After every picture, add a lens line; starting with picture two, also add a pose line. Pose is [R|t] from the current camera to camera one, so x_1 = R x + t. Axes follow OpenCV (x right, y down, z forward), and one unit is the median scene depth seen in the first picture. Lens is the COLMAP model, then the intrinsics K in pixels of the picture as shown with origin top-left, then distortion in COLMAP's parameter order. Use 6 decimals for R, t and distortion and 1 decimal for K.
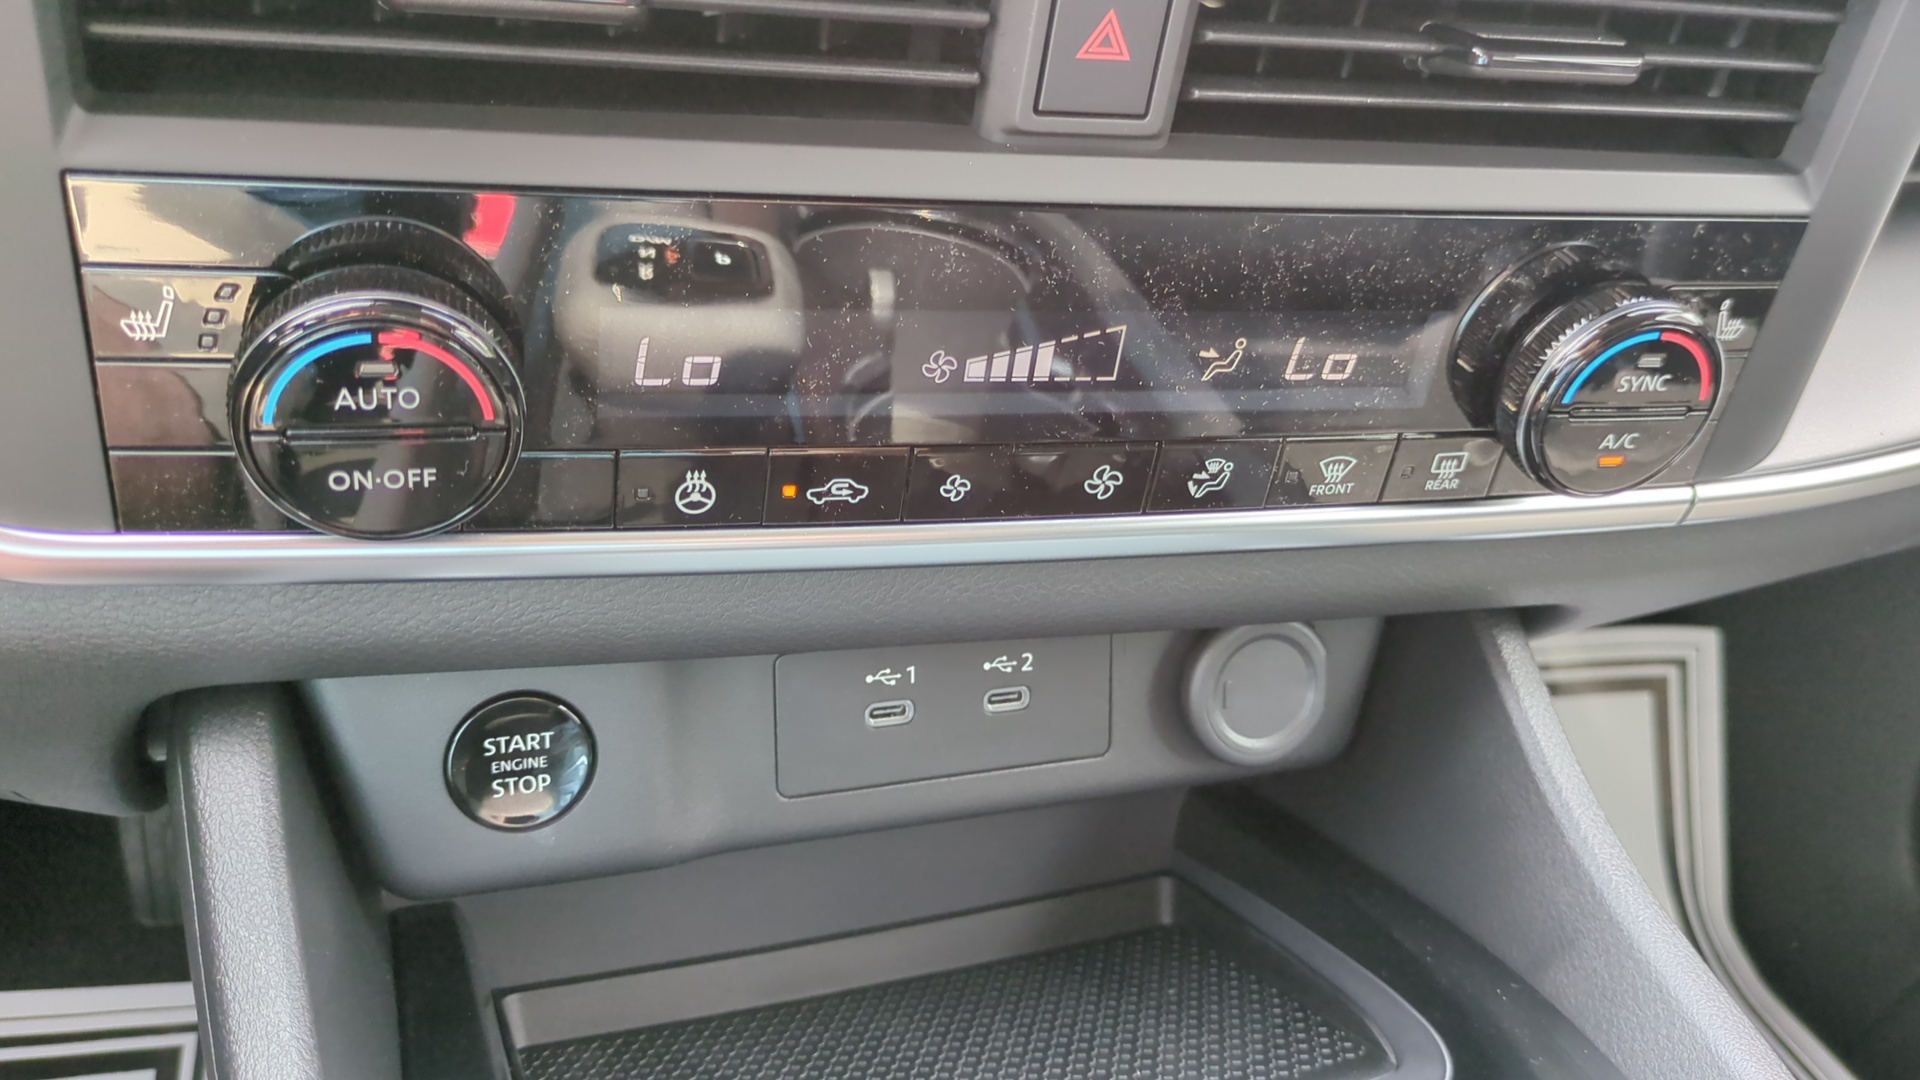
lens RADIAL K [[1632.7, 0, 963.1], [0, 1632.7, 529.7], [0, 0, 1]] dist [0.029173, -0.006252]
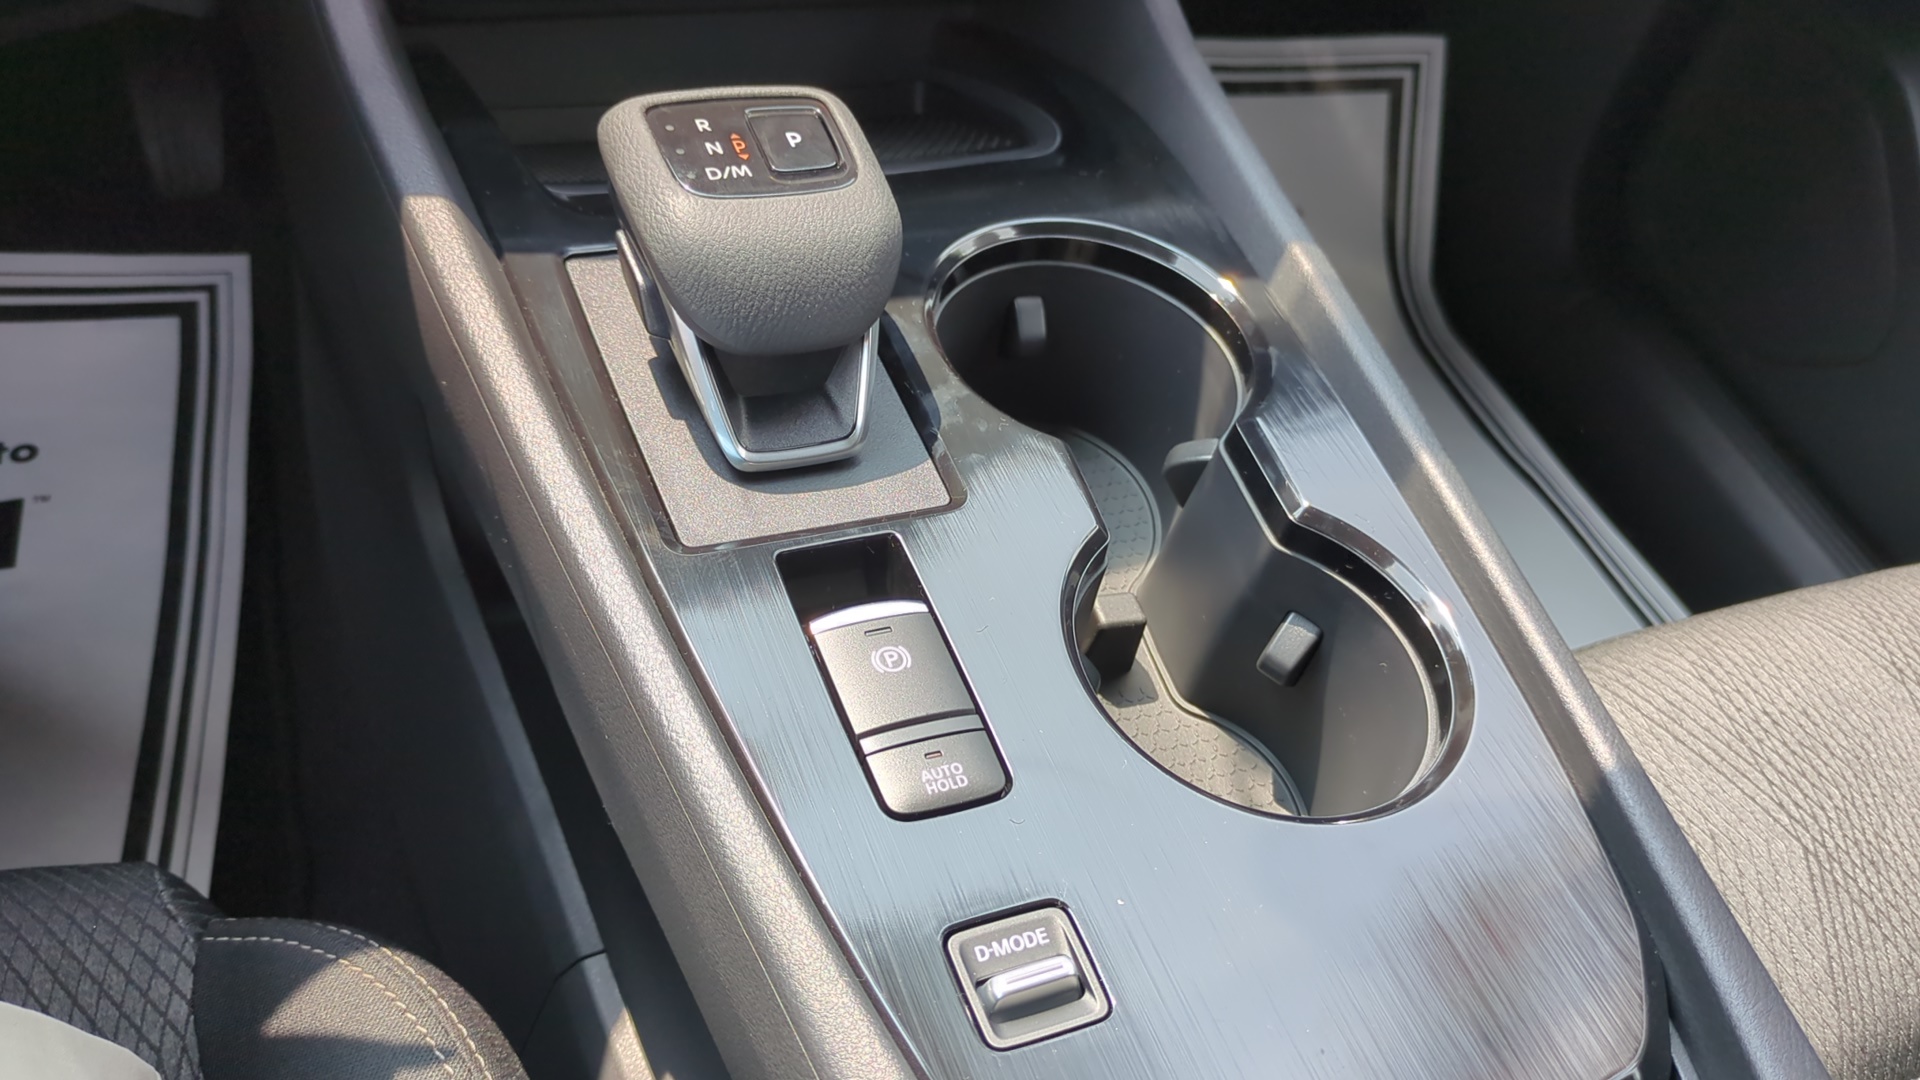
lens RADIAL K [[1632.7, 0, 963.1], [0, 1632.7, 529.7], [0, 0, 1]] dist [0.029173, -0.006252]
pose [[0.998296, 0.013520, 0.056760, 0.120406], [-0.028448, 0.962107, 0.271183, 0.290146], [-0.050943, -0.272336, 0.960853, -0.781510]]
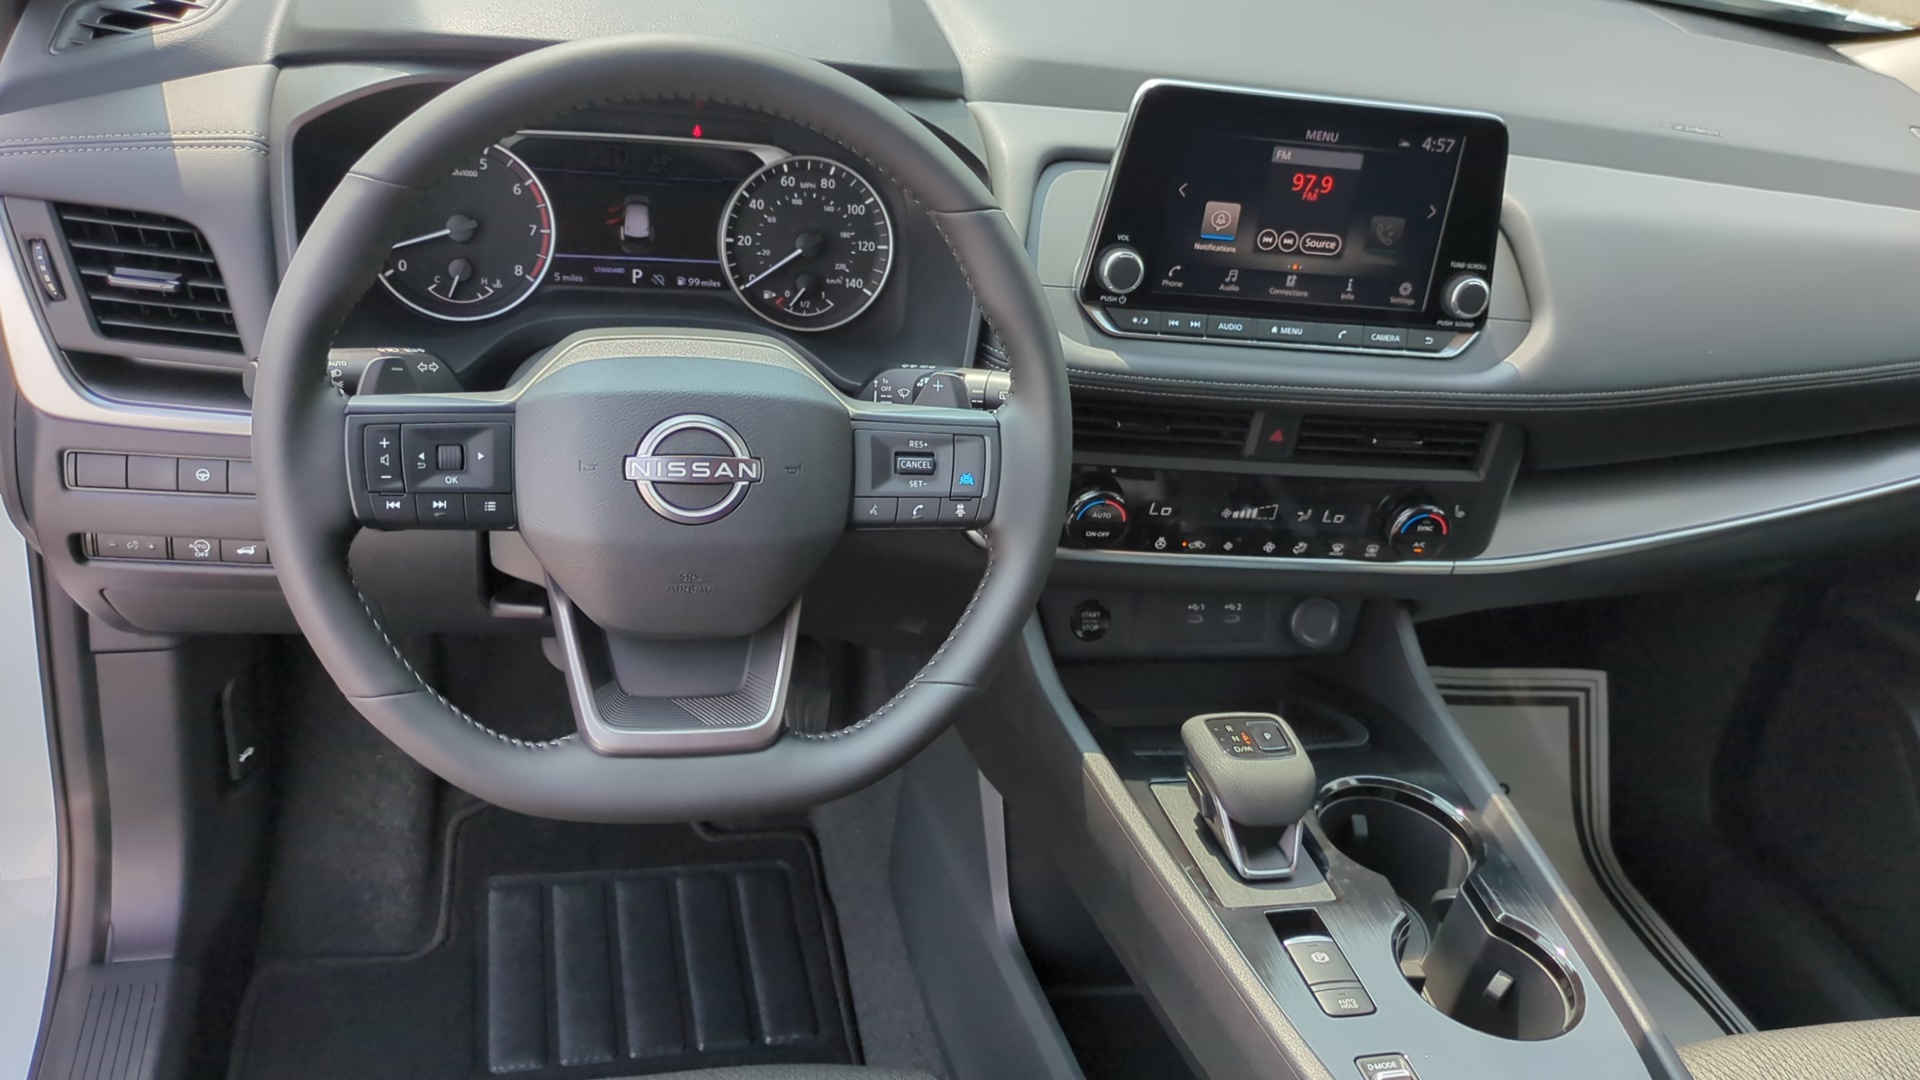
lens RADIAL K [[1632.7, 0, 963.1], [0, 1632.7, 529.7], [0, 0, 1]] dist [0.029173, -0.006252]
pose [[0.994973, 0.056501, -0.082676, -0.278163], [-0.061666, 0.996212, -0.061306, 0.187038], [0.078899, 0.066096, 0.994689, -2.532606]]
